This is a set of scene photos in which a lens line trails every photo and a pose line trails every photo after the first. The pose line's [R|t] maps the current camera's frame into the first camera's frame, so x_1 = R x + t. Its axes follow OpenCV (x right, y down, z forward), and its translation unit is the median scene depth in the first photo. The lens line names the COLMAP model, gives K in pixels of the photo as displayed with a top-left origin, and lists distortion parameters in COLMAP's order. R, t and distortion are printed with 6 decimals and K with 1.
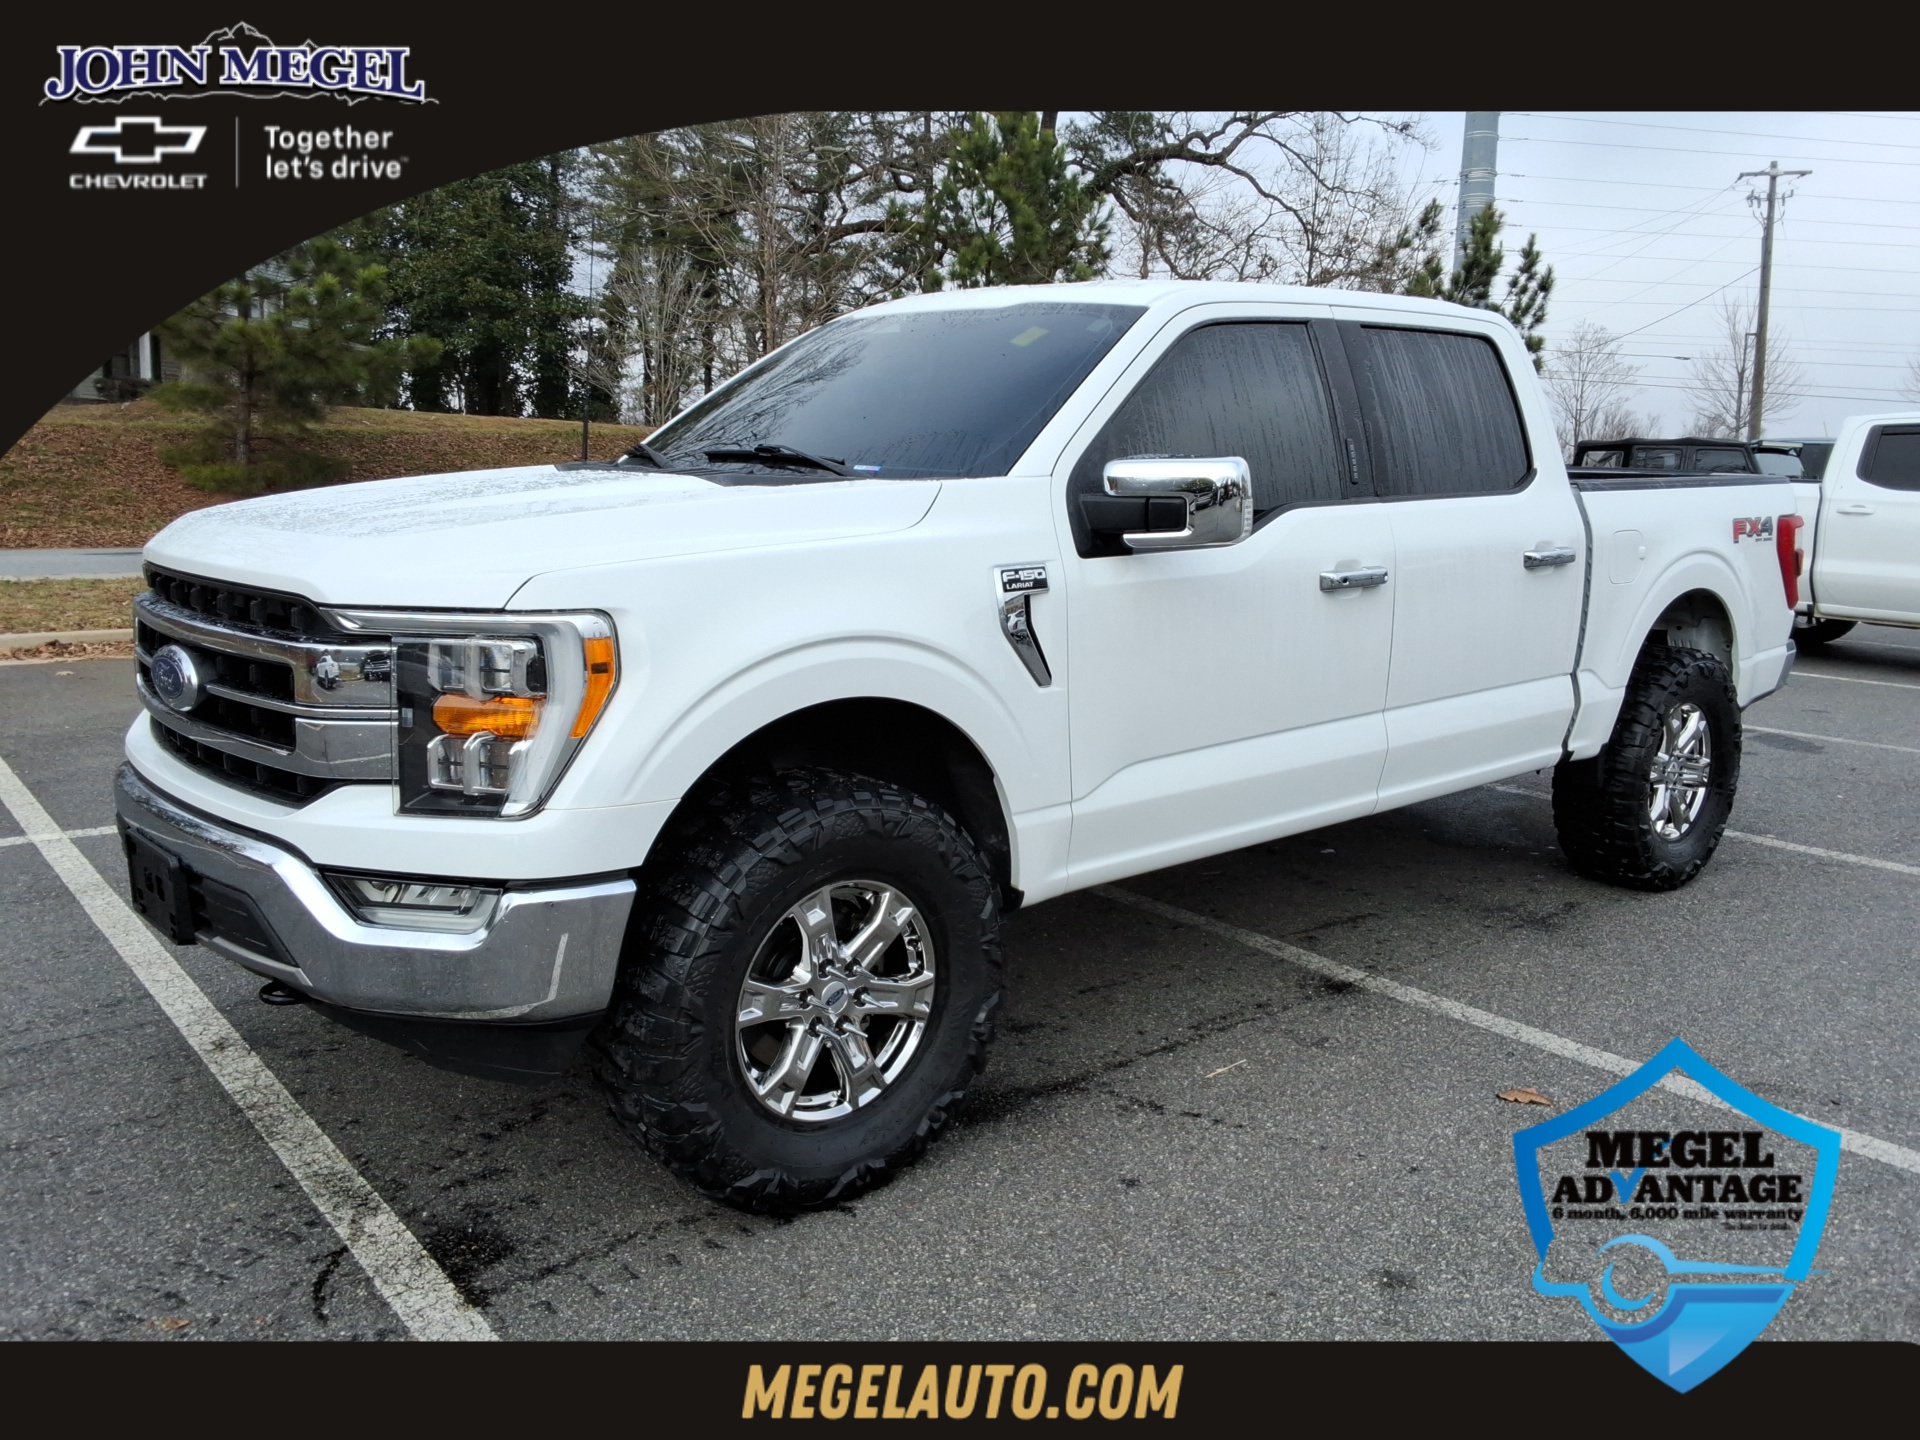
lens RADIAL K [[1530.6, 0, 1001.6], [0, 1530.6, 723.0], [0, 0, 1]] dist [0.092923, -0.122890]
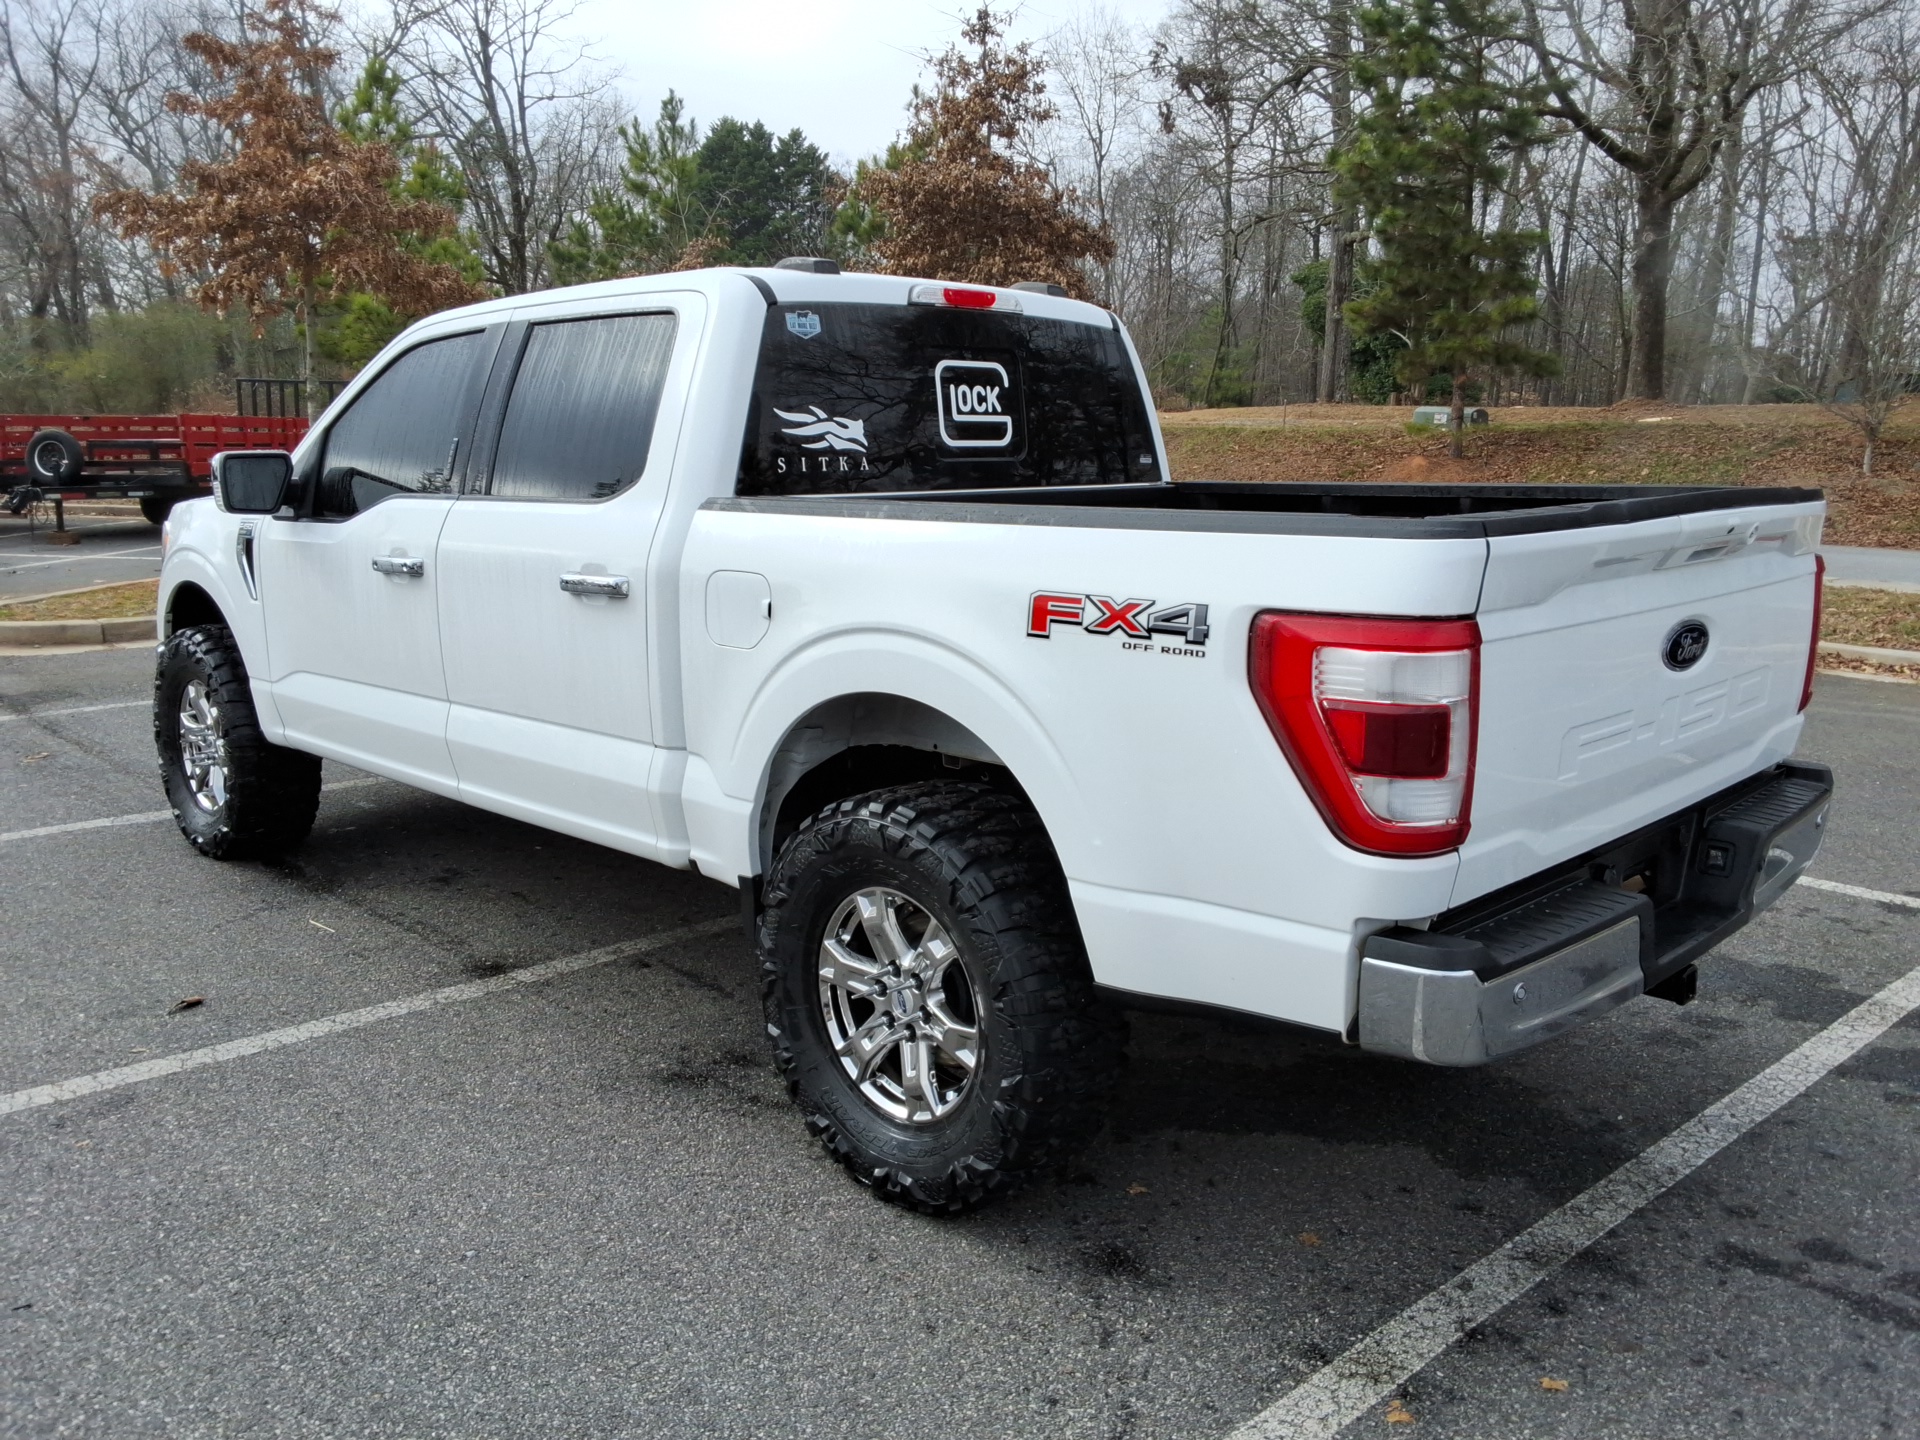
lens RADIAL K [[1530.6, 0, 981.4], [0, 1530.6, 717.3], [0, 0, 1]] dist [0.092923, -0.122890]
pose [[0.059927, 0.162256, -0.984927, 1.064966], [-0.179899, 0.972300, 0.149230, -0.178419], [0.981858, 0.168245, 0.087457, 1.041101]]
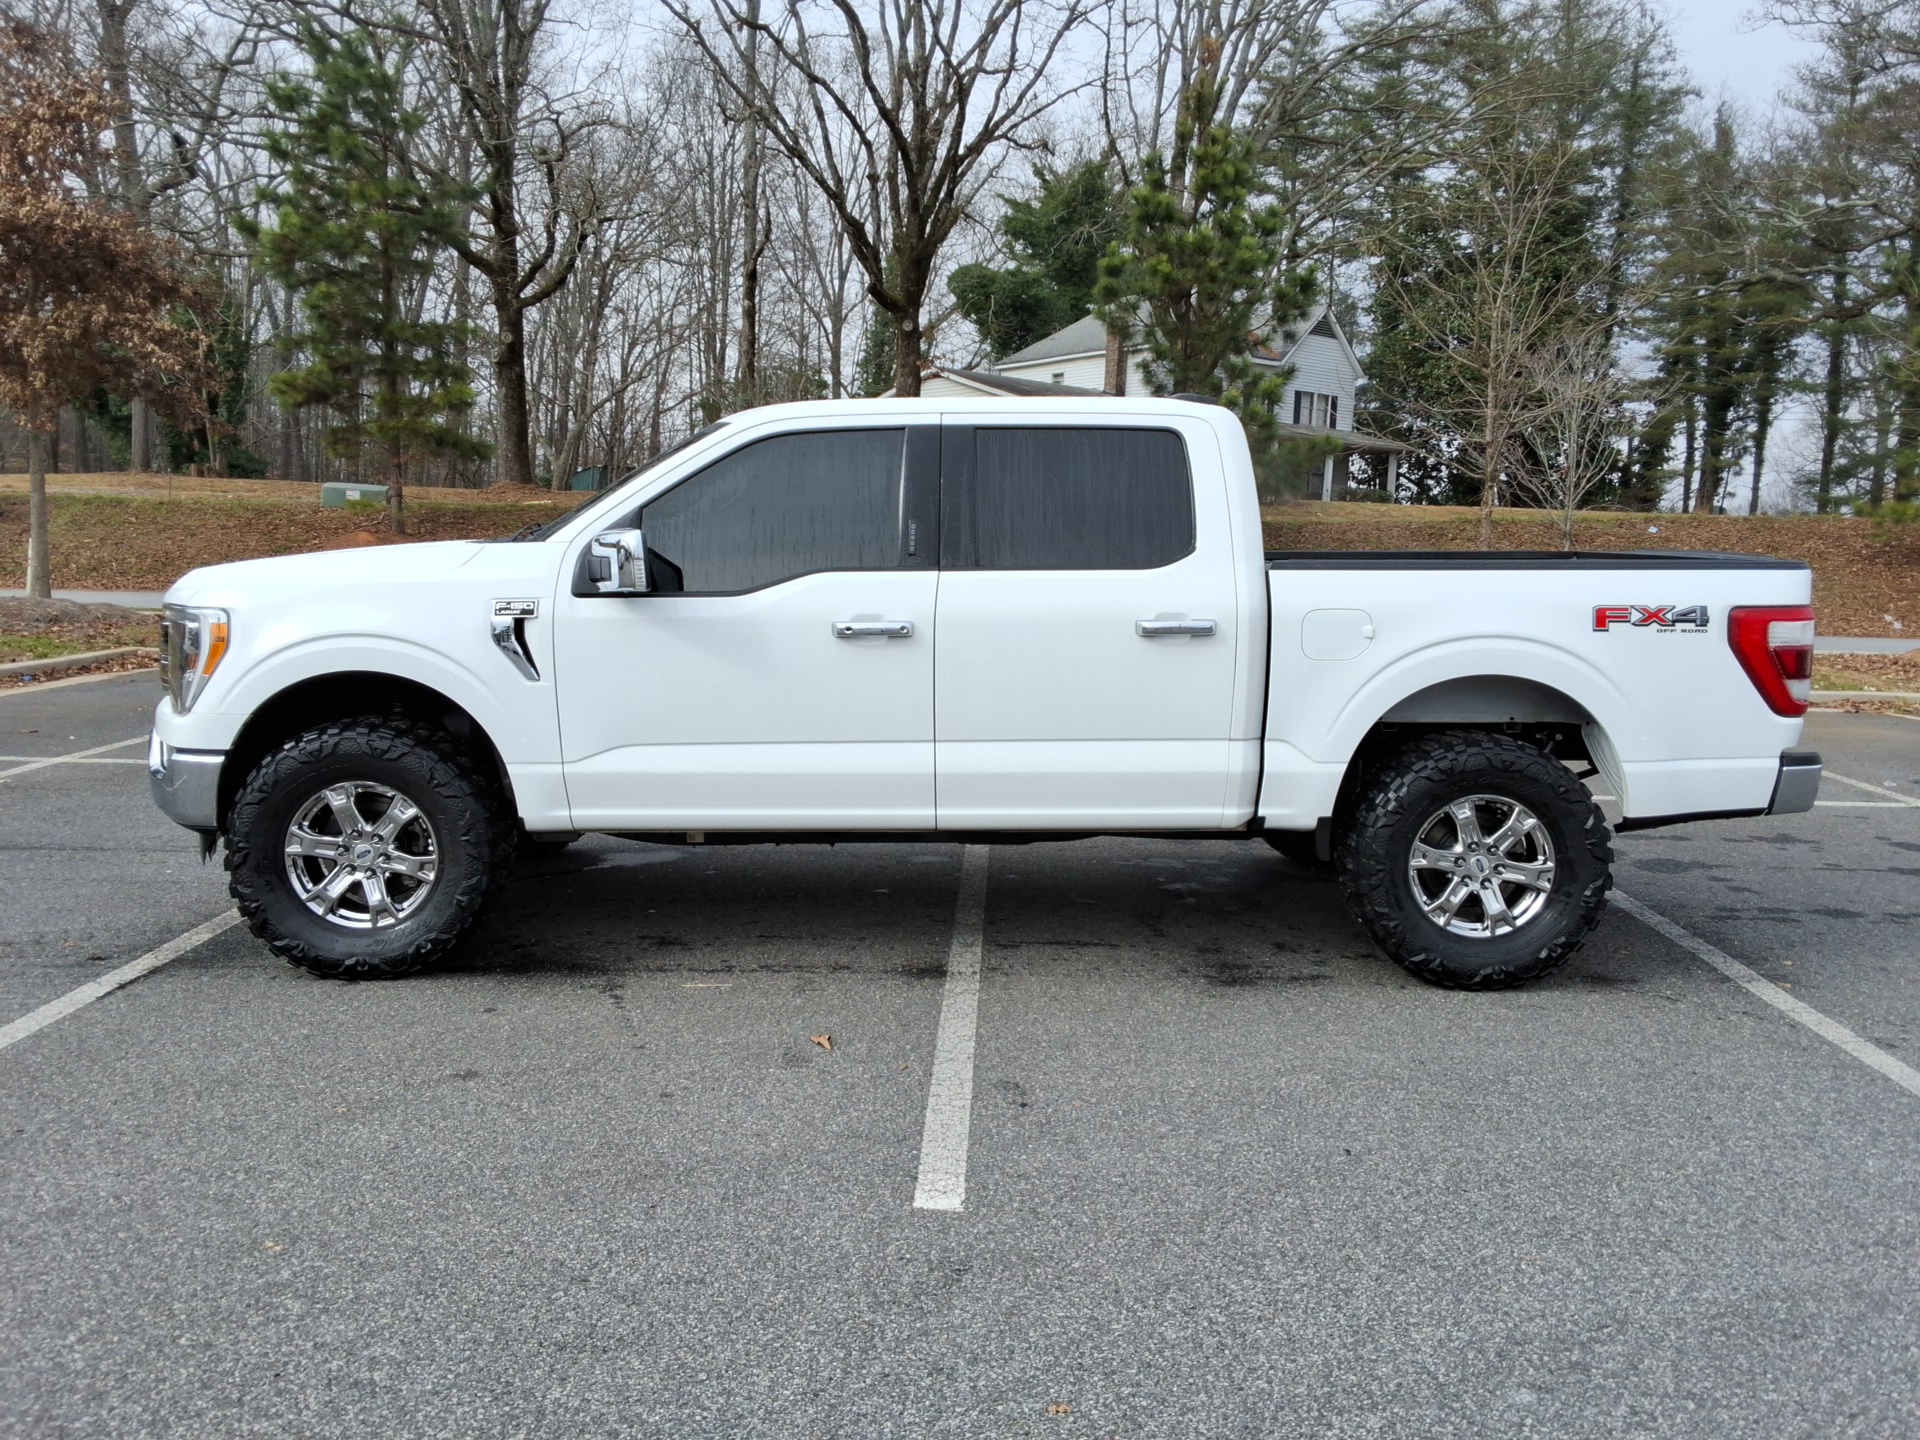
lens RADIAL K [[1530.6, 0, 967.4], [0, 1530.6, 729.6], [0, 0, 1]] dist [0.092923, -0.122890]
pose [[0.756586, 0.079042, -0.649100, 0.867305], [-0.115779, 0.993176, -0.014011, -0.003318], [0.643563, 0.085753, 0.760574, 0.083306]]
